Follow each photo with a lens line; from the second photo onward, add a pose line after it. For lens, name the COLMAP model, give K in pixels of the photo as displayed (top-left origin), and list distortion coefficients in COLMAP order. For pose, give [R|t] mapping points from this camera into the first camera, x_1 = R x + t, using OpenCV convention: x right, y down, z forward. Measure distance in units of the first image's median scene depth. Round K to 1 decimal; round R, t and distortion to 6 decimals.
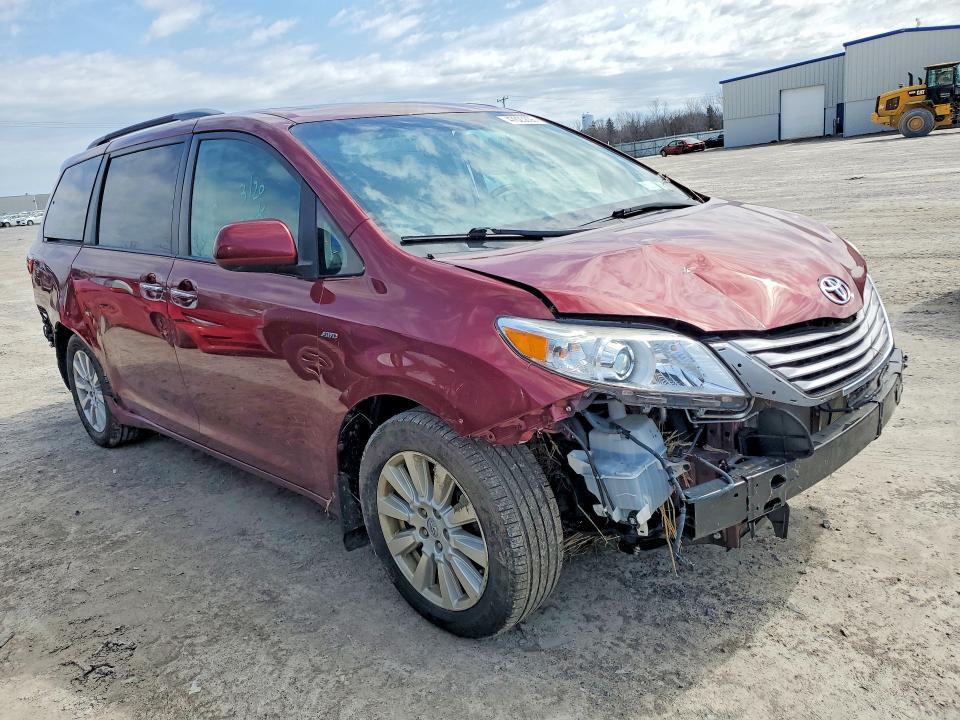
lens RADIAL K [[739.1, 0, 478.6], [0, 739.1, 362.4], [0, 0, 1]] dist [0.037583, 0.002174]
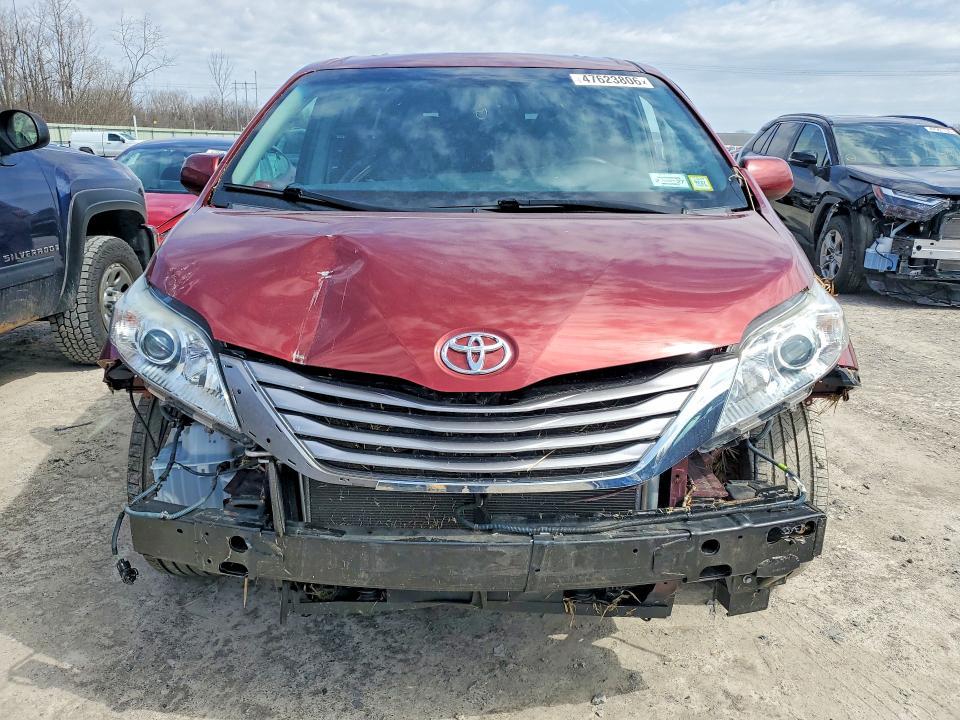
lens RADIAL K [[739.1, 0, 479.5], [0, 739.1, 358.1], [0, 0, 1]] dist [0.037583, 0.002174]
pose [[0.702738, 0.306464, -0.642058, 0.822906], [-0.269891, 0.949843, 0.157977, -0.181207], [0.658269, 0.062269, 0.750203, 0.441261]]
